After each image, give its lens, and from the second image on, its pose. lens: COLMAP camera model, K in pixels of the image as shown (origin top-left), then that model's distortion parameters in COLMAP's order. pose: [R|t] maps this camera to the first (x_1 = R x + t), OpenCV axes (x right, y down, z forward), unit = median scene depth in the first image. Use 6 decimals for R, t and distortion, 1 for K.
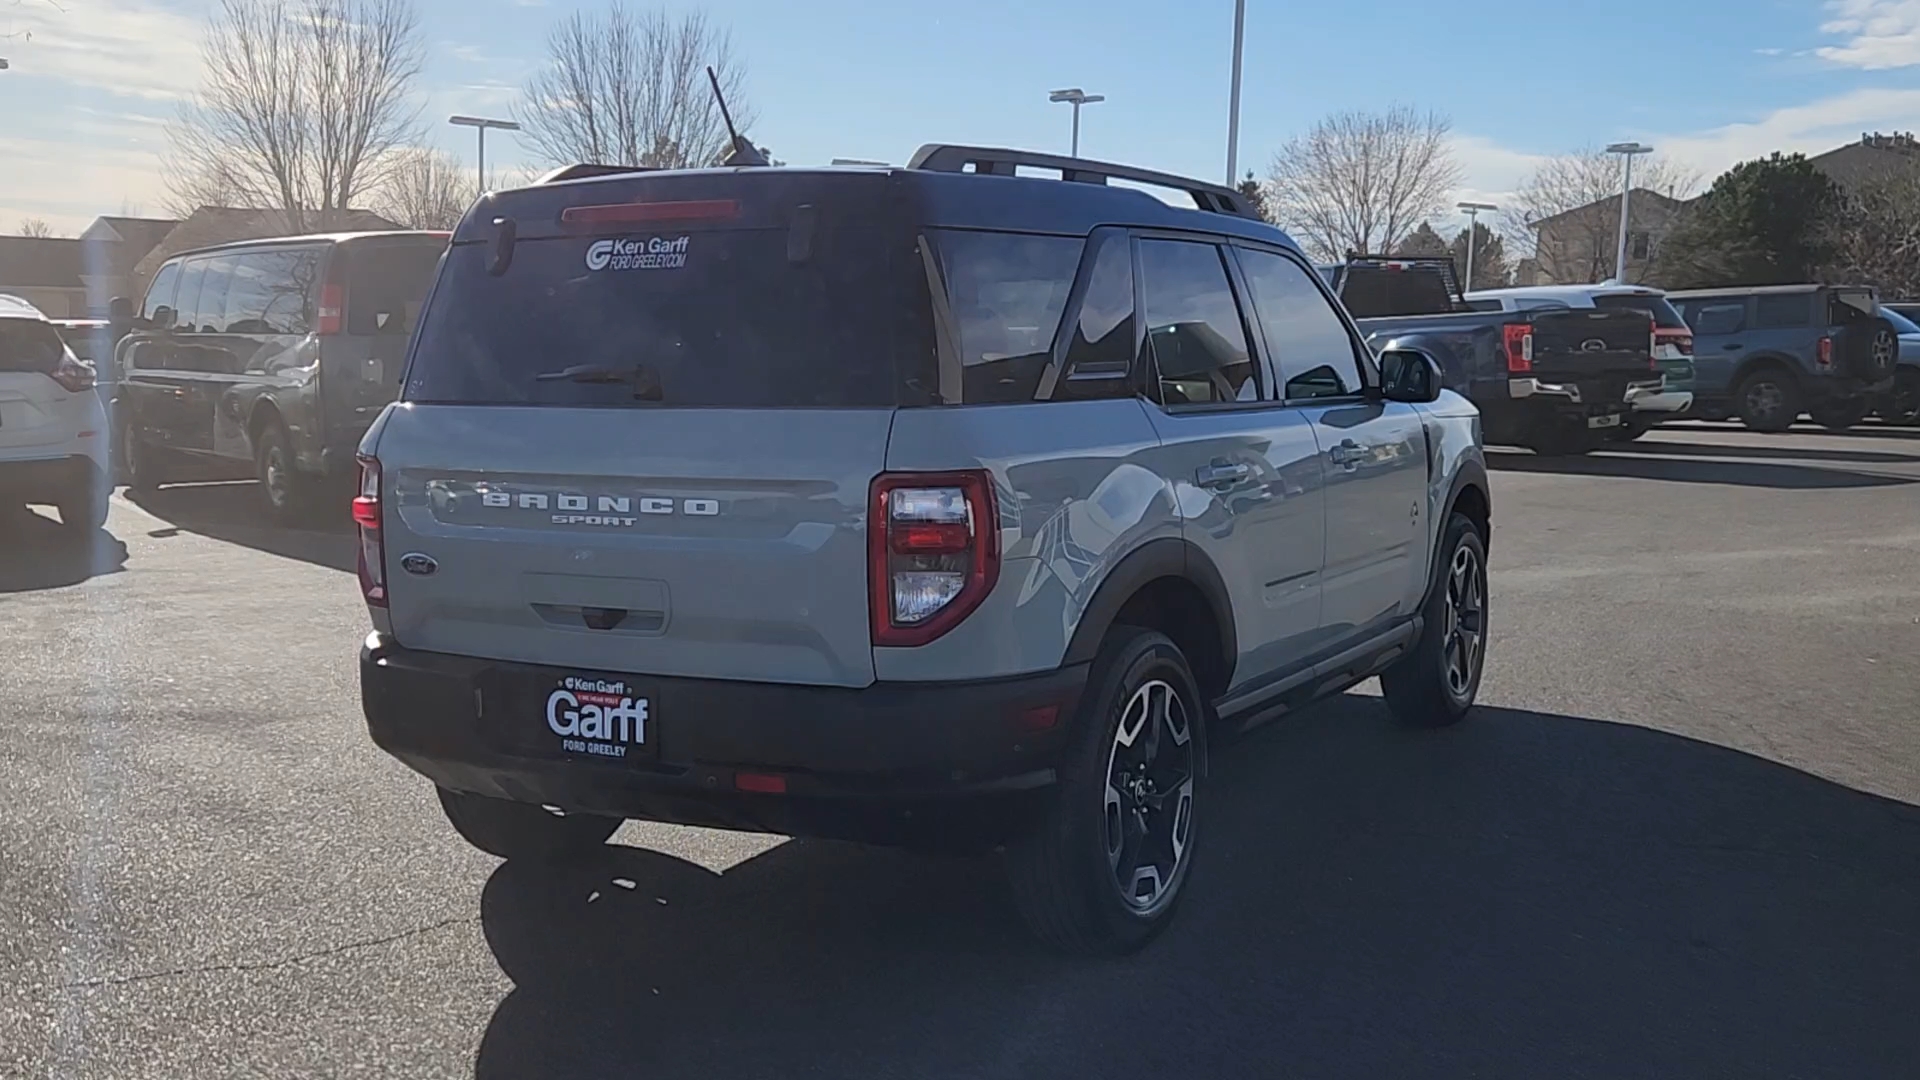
lens RADIAL K [[1989.3, 0, 964.2], [0, 1989.3, 567.9], [0, 0, 1]] dist [0.015099, 0.004395]
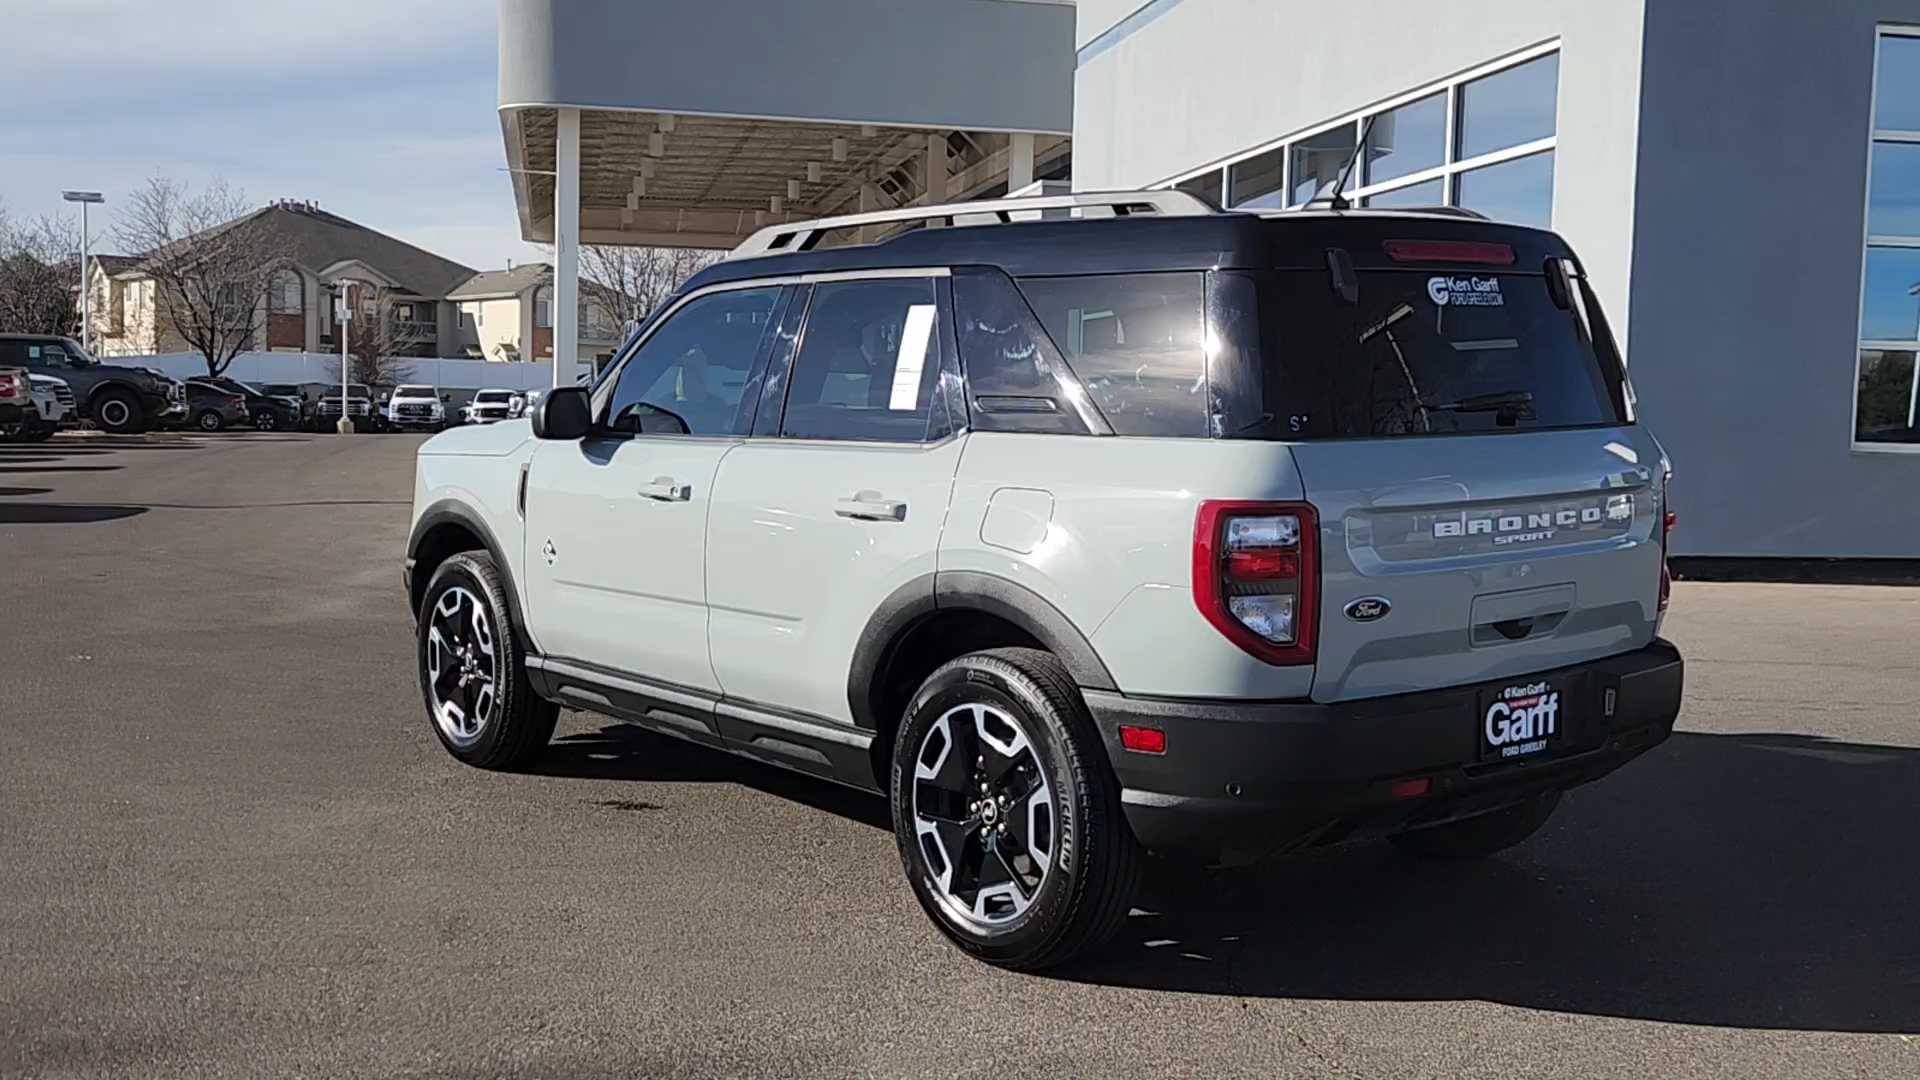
lens RADIAL K [[1976.2, 0, 944.6], [0, 1976.2, 541.7], [0, 0, 1]] dist [0.033682, -0.023080]
pose [[0.393808, -0.081024, 0.915615, -1.247047], [0.108383, 0.993252, 0.041279, -0.096283], [-0.912781, 0.082981, 0.399932, 0.824364]]
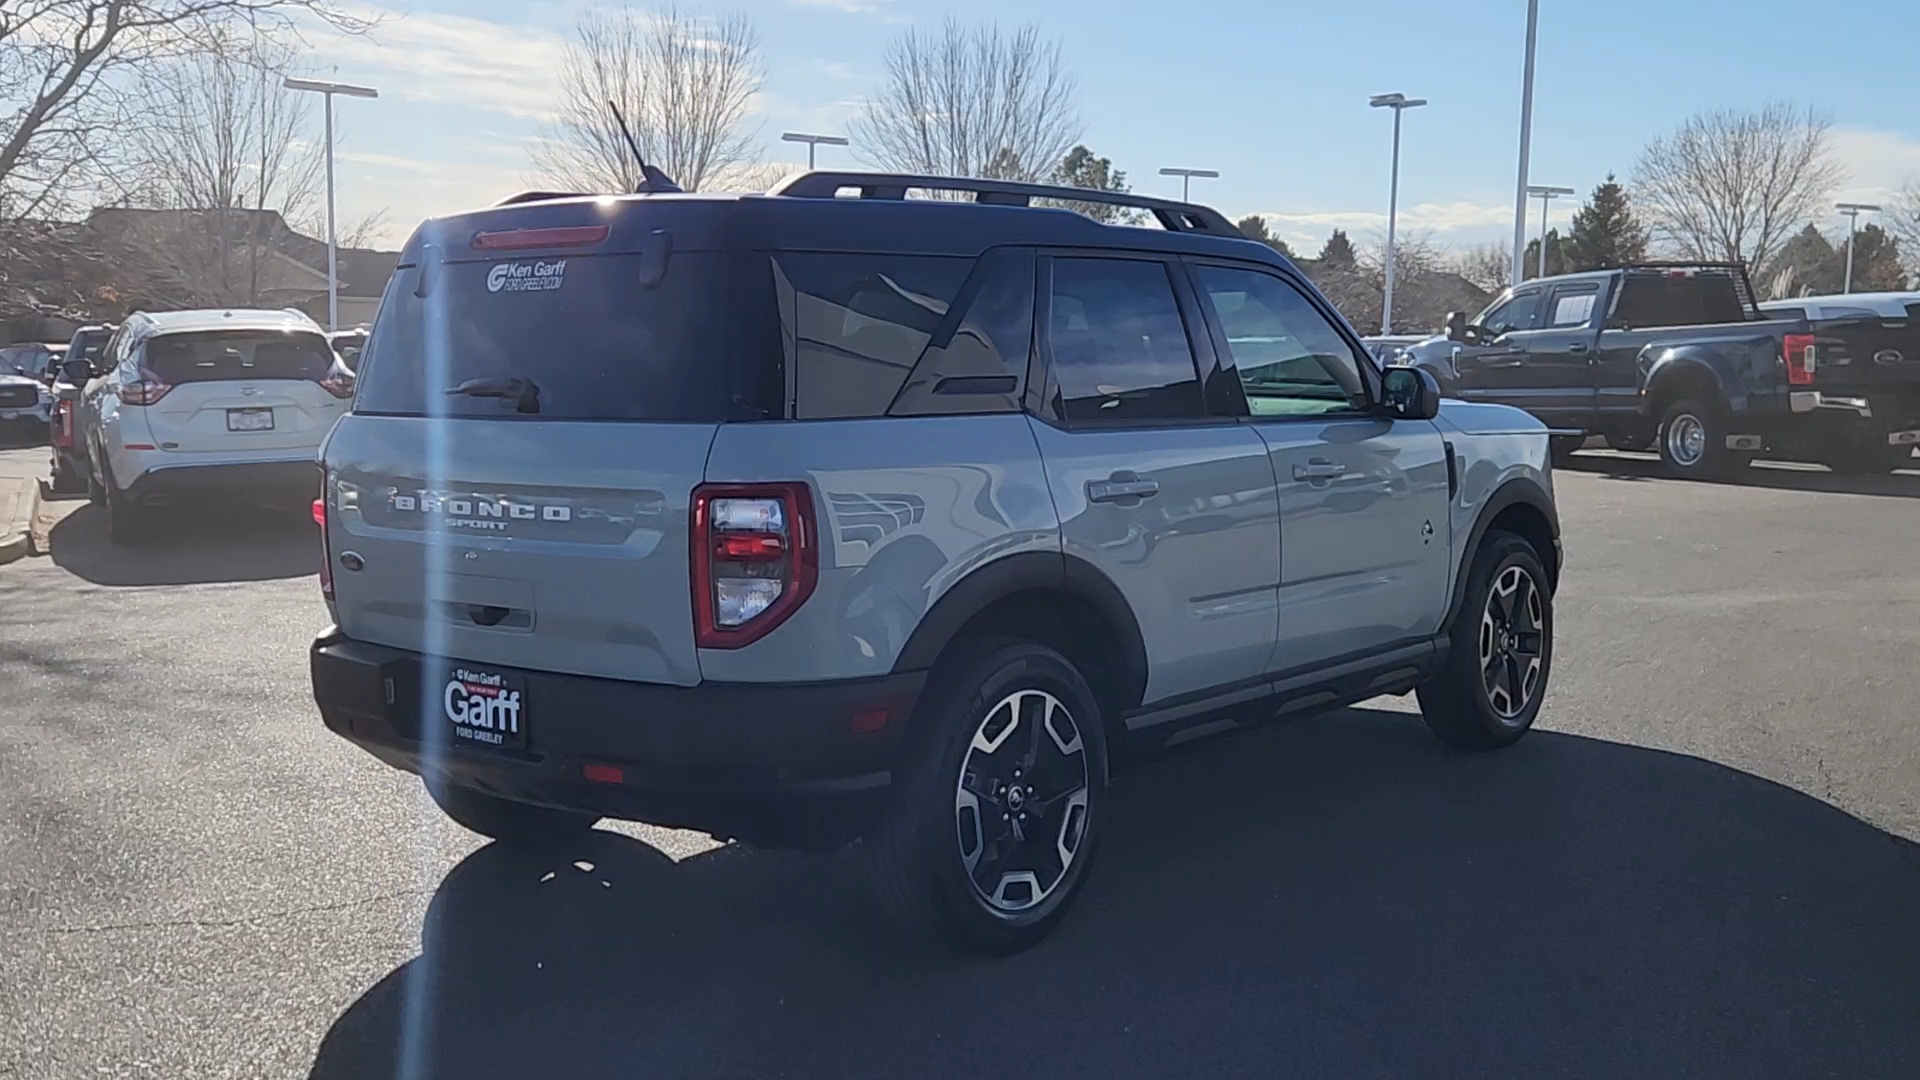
lens RADIAL K [[1989.3, 0, 964.2], [0, 1989.3, 567.9], [0, 0, 1]] dist [0.015099, 0.004395]
pose [[0.983888, 0.020705, -0.177584, 0.254762], [-0.021437, 0.999768, -0.002208, -0.003303], [0.177497, 0.005979, 0.984103, -0.014043]]
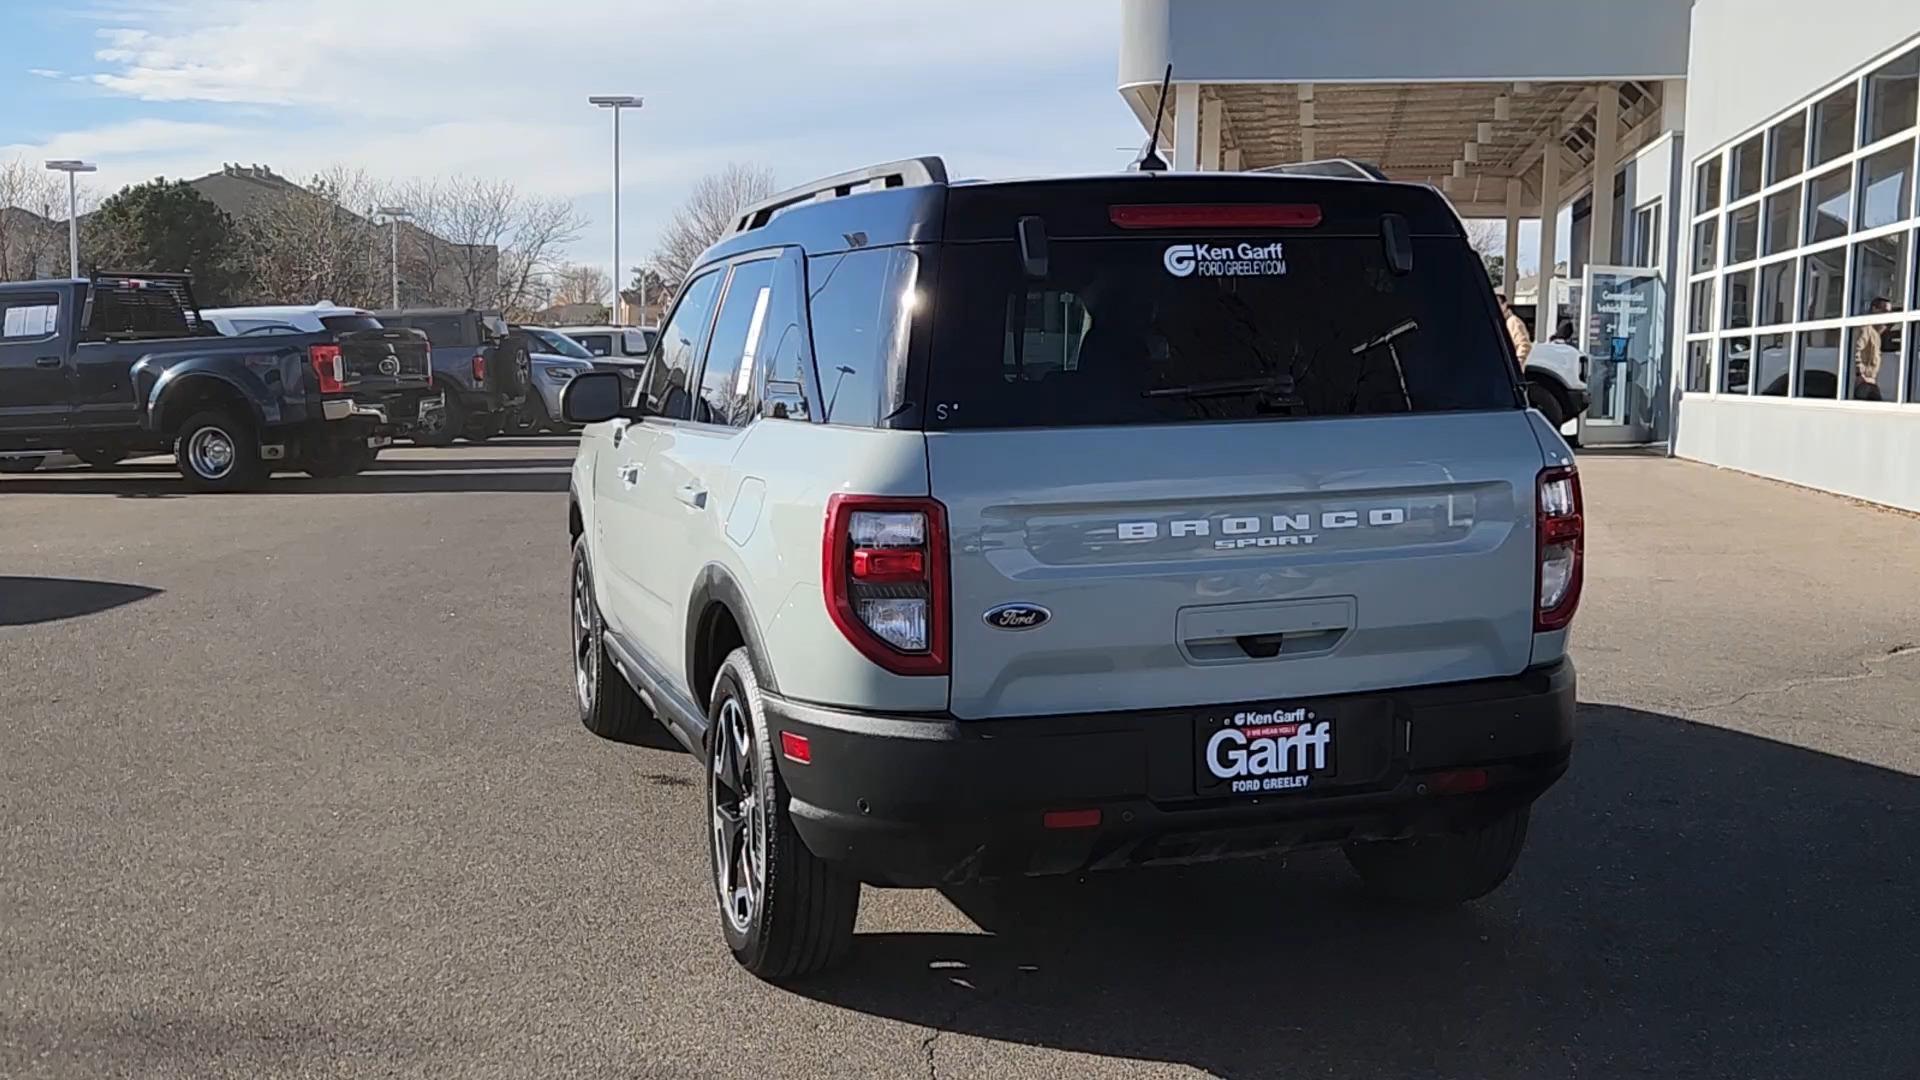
lens RADIAL K [[1976.2, 0, 944.6], [0, 1976.2, 541.7], [0, 0, 1]] dist [0.033682, -0.023080]
pose [[0.703670, -0.079441, 0.706071, -0.917931], [0.096553, 0.995203, 0.015748, -0.051272], [-0.703936, 0.057092, 0.707965, 0.428177]]
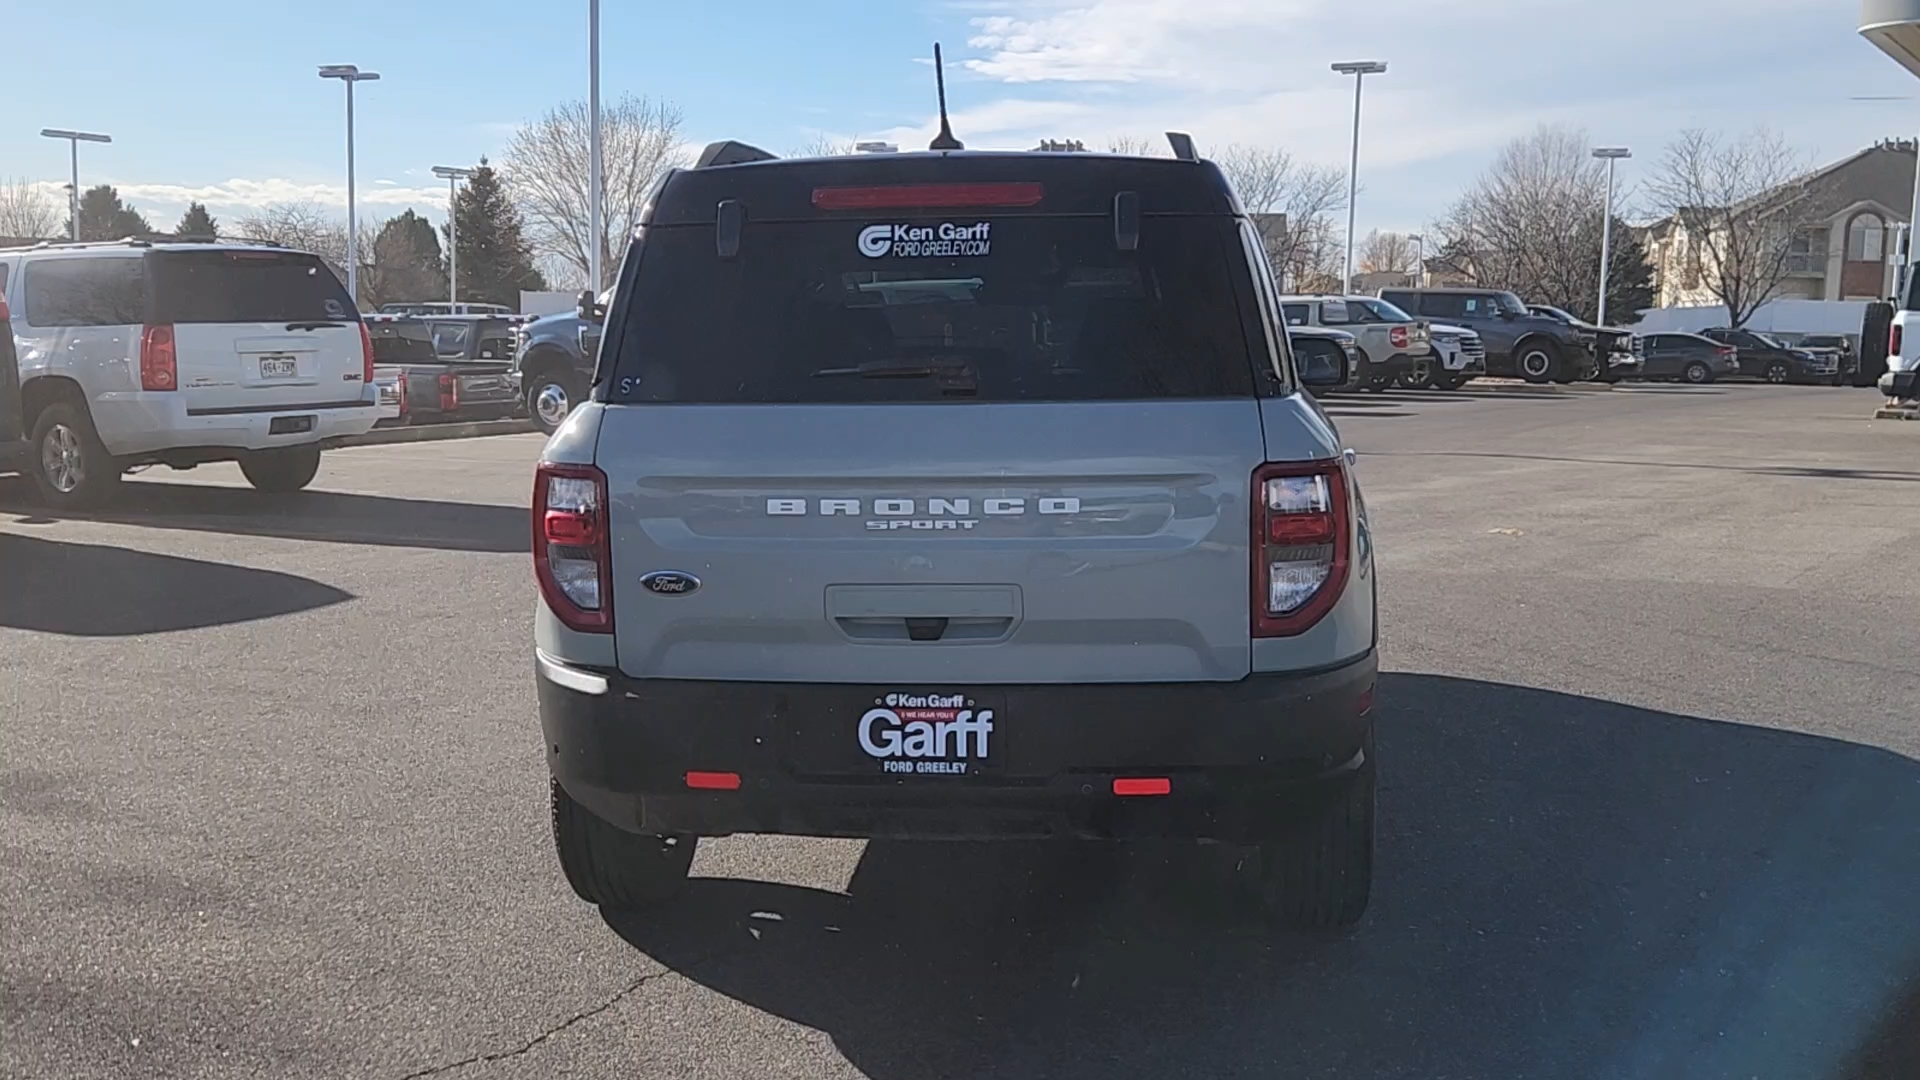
lens RADIAL K [[1980.2, 0, 963.8], [0, 1980.2, 562.4], [0, 0, 1]] dist [0.018431, 0.004416]
pose [[0.921284, -0.049573, 0.385717, -0.509396], [0.048212, 0.998750, 0.013206, -0.016867], [-0.385889, 0.006429, 0.922523, 0.127590]]
